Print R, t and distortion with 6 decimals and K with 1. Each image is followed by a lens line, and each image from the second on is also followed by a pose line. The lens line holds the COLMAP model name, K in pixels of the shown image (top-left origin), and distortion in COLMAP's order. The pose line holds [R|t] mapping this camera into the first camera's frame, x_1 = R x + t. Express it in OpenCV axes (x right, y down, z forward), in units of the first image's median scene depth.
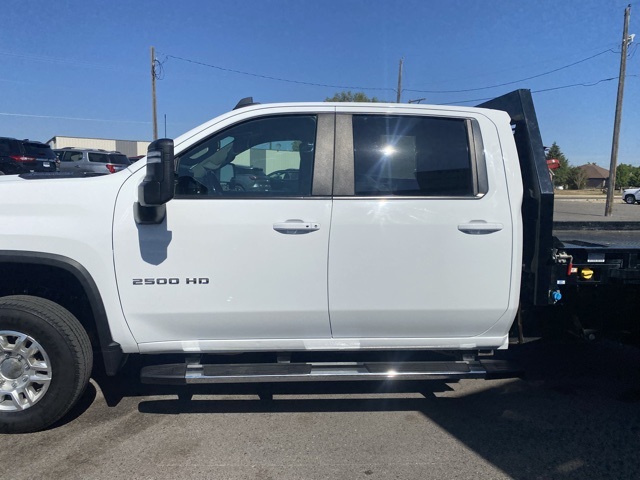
lens RADIAL K [[483.0, 0, 317.9], [0, 483.0, 236.8], [0, 0, 1]] dist [0.045044, -0.057805]
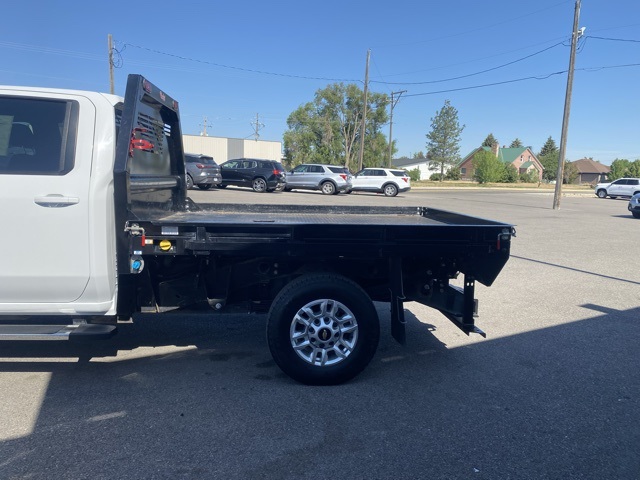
lens RADIAL K [[483.0, 0, 317.9], [0, 483.0, 236.8], [0, 0, 1]] dist [0.045044, -0.057805]
pose [[0.999905, 0.012941, -0.004732, 0.894045], [-0.012860, 0.999777, 0.016738, 0.033841], [0.004948, -0.016676, 0.999849, -0.089000]]
